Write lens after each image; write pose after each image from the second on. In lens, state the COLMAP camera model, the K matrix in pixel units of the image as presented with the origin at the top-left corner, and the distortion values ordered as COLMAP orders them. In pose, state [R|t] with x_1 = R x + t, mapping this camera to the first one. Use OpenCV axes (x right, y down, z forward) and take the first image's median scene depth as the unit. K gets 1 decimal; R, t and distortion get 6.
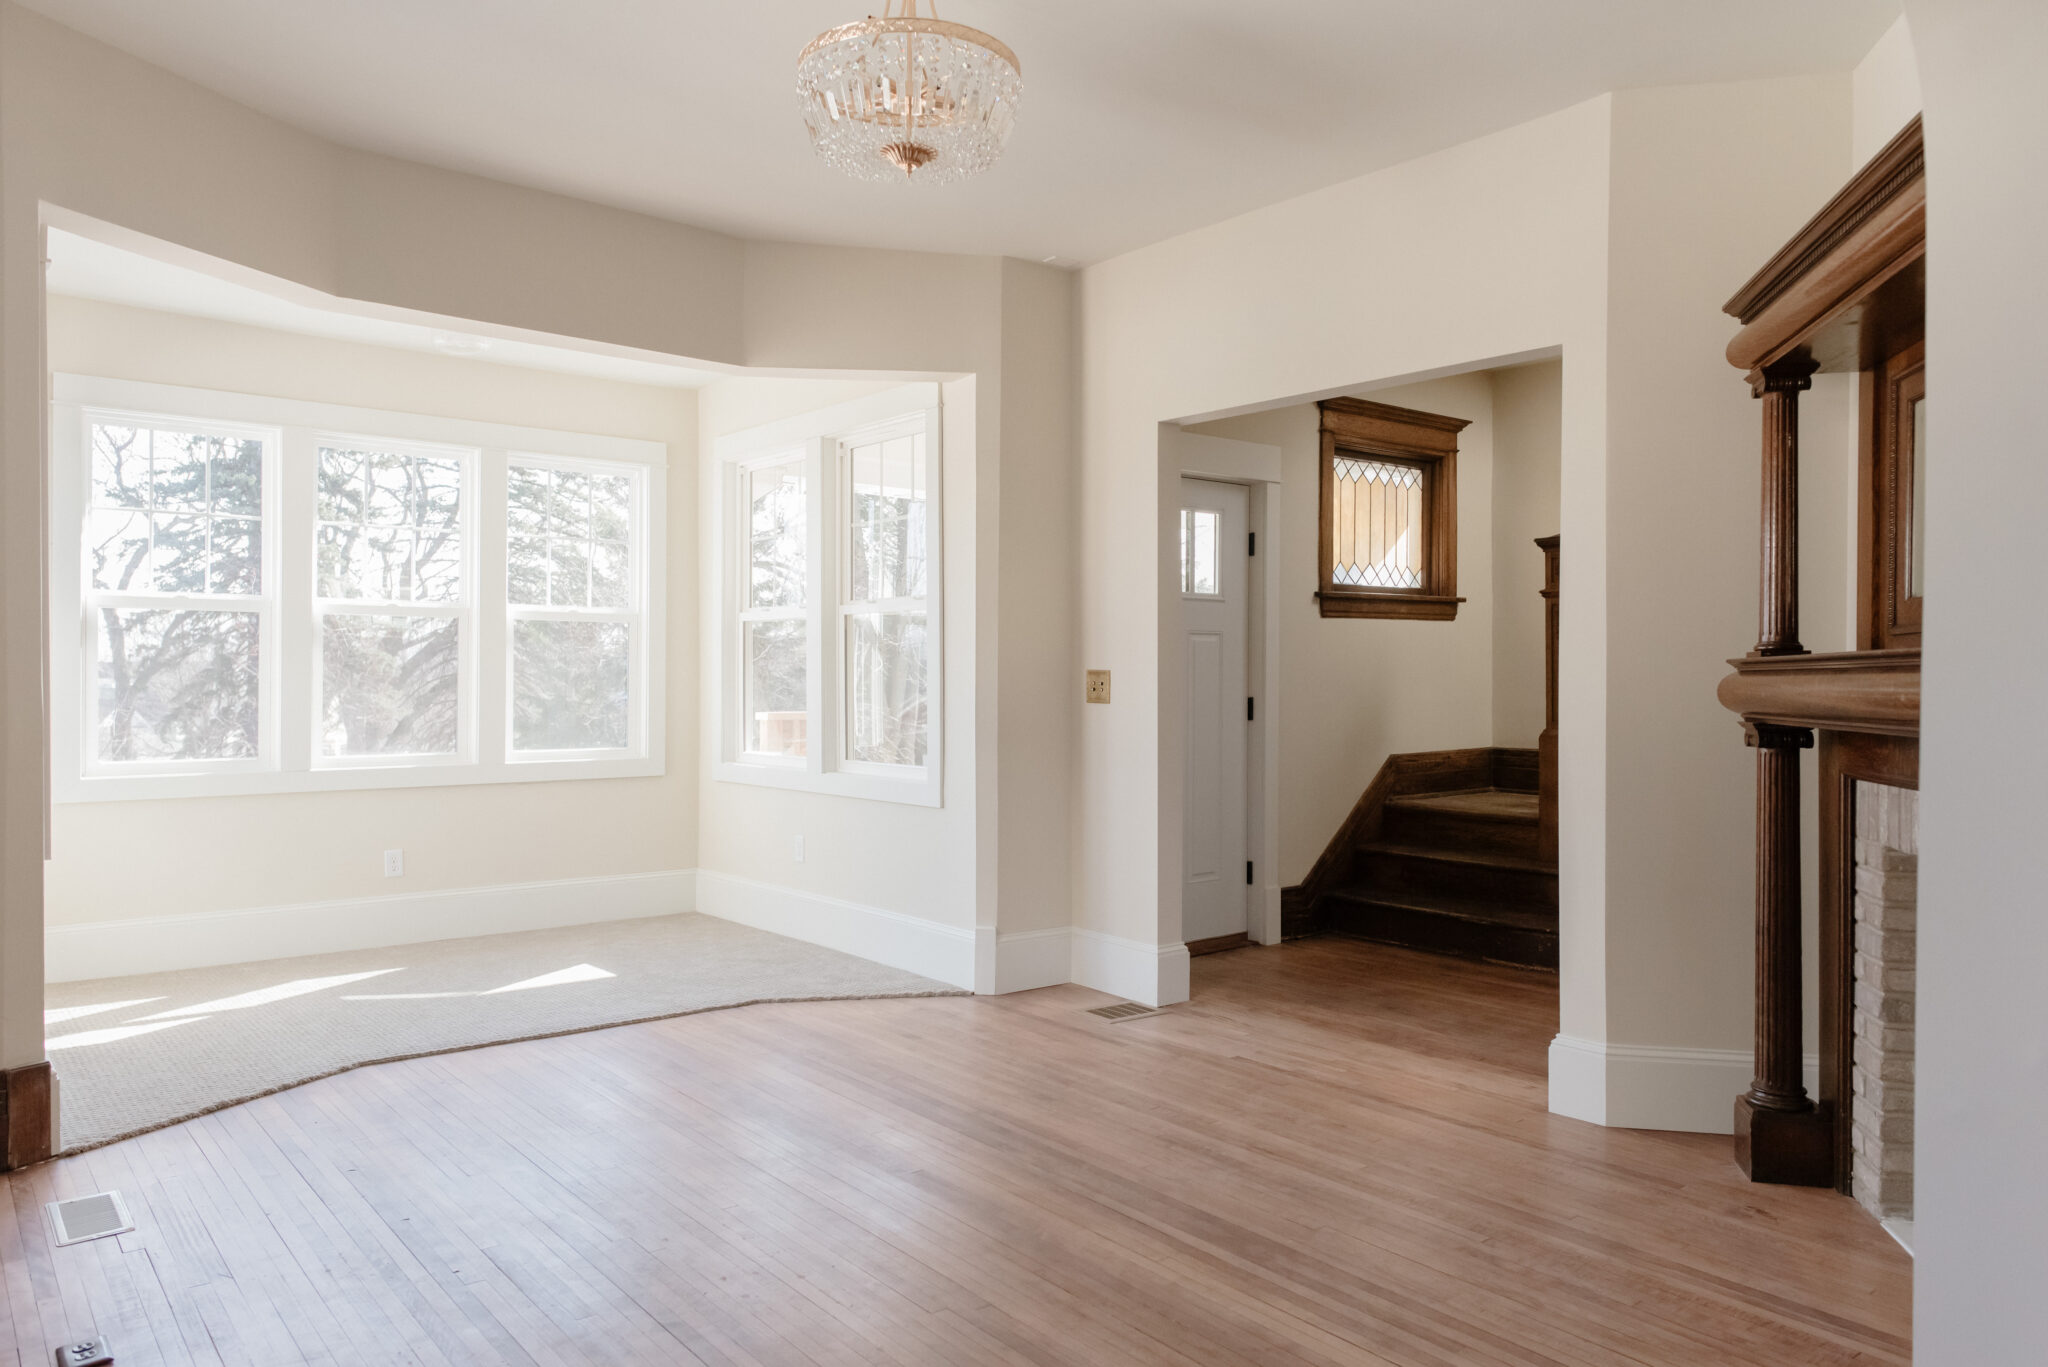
lens RADIAL K [[1385.2, 0, 1037.8], [0, 1385.2, 684.4], [0, 0, 1]] dist [0.008936, -0.000207]
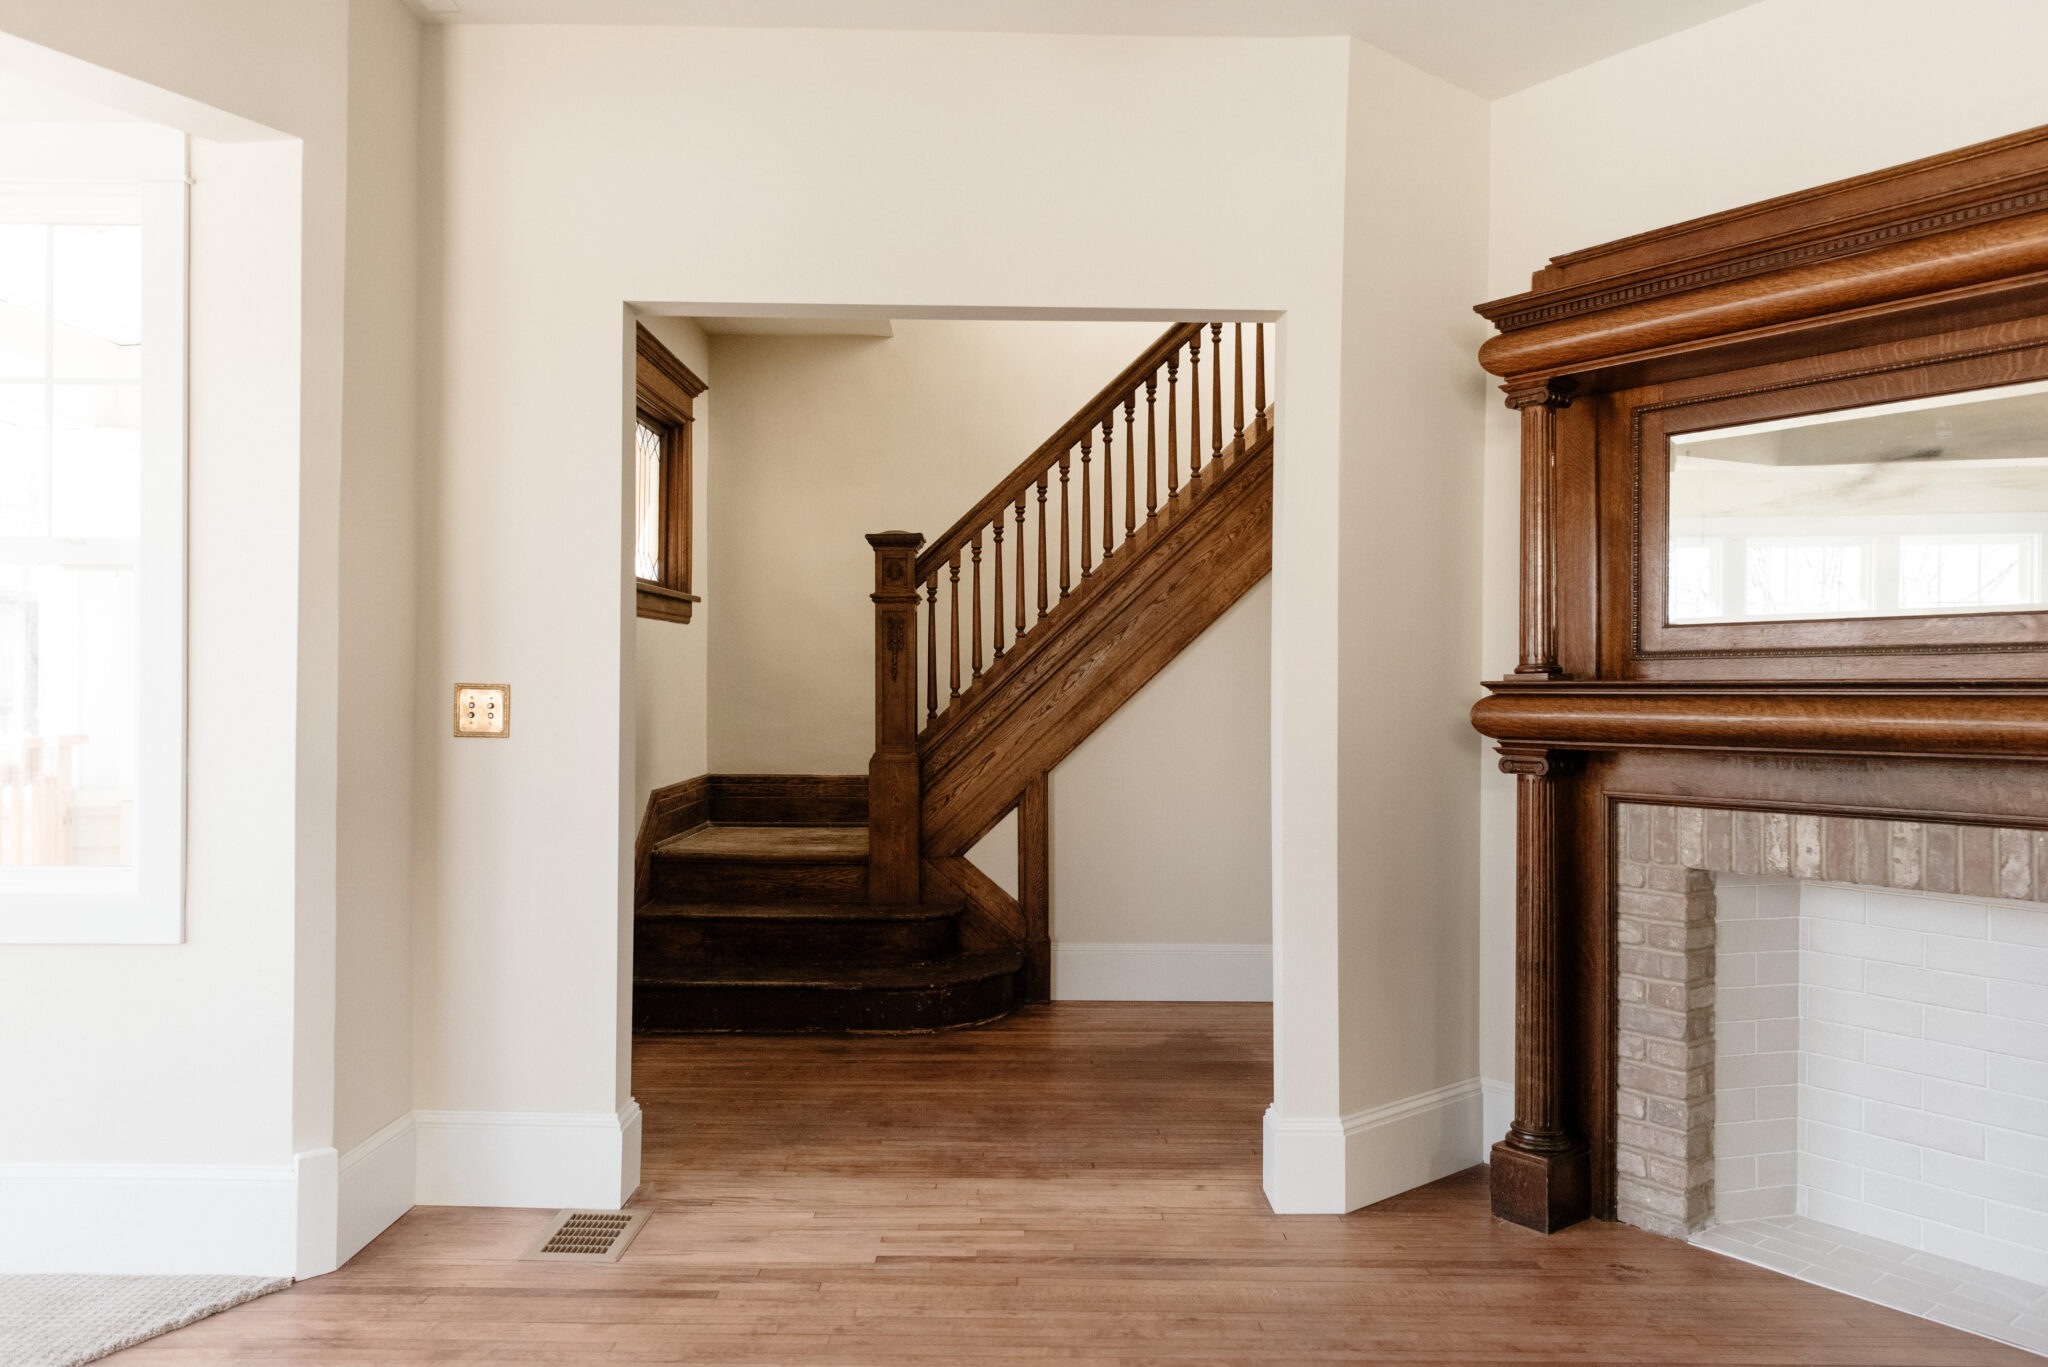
lens RADIAL K [[1385.2, 0, 1037.8], [0, 1385.2, 684.4], [0, 0, 1]] dist [0.008936, -0.000207]
pose [[0.633483, 0.004235, 0.773745, -0.343573], [-0.000598, 0.999987, -0.004984, -0.009388], [-0.773756, 0.002694, 0.633478, 0.521057]]
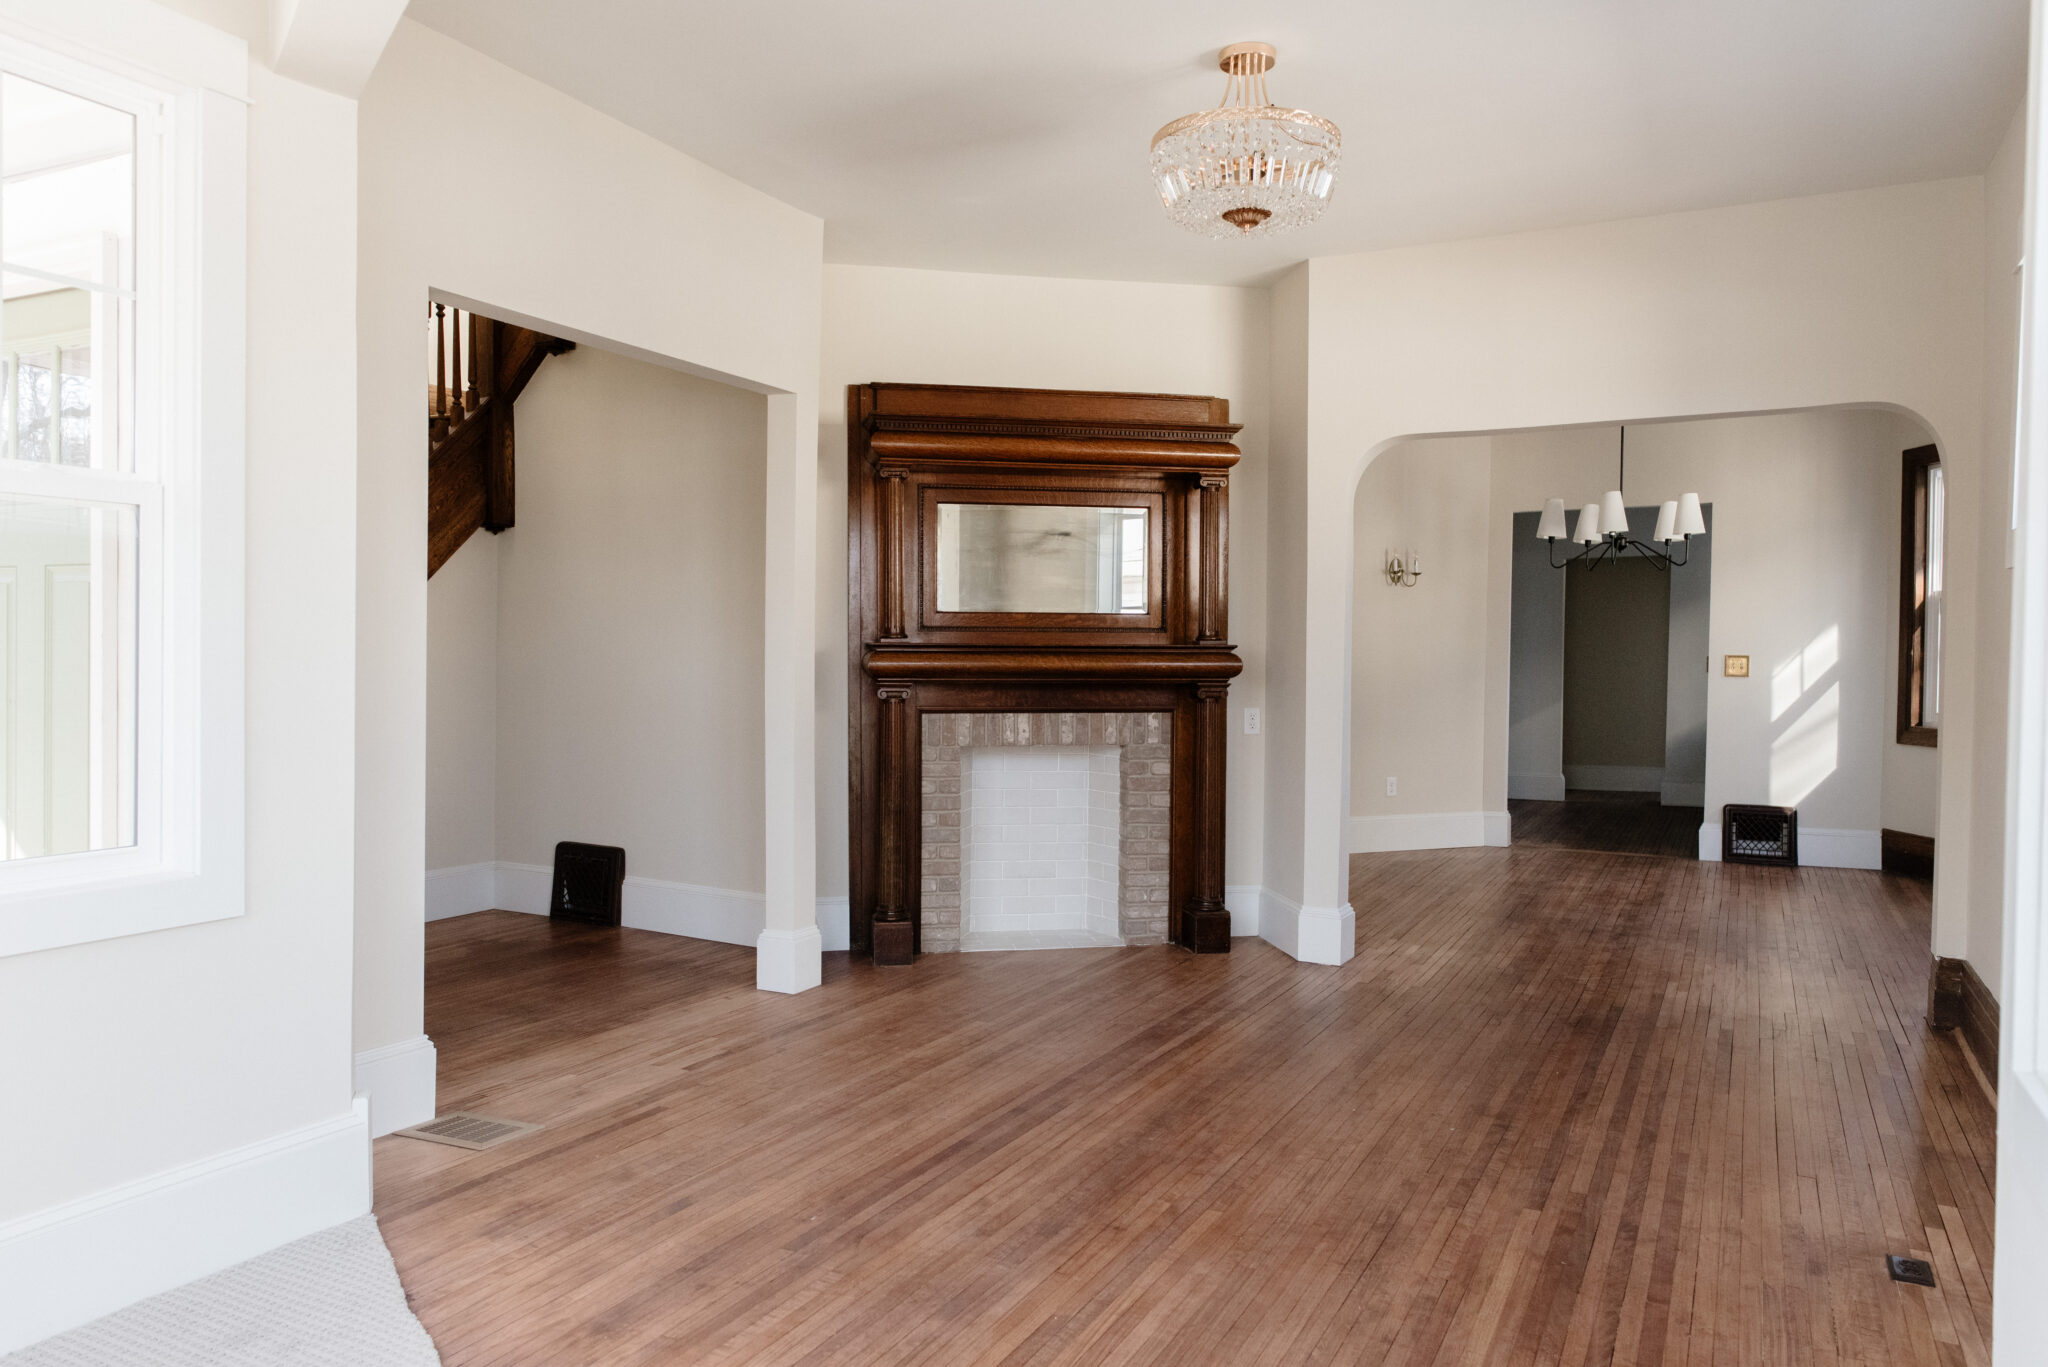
lens RADIAL K [[1385.2, 0, 1037.8], [0, 1385.2, 684.4], [0, 0, 1]] dist [0.008936, -0.000207]
pose [[-0.391167, -0.028942, 0.919864, -0.806444], [-0.007089, 0.999570, 0.028436, -0.014271], [-0.920292, 0.004602, -0.391204, 1.172057]]
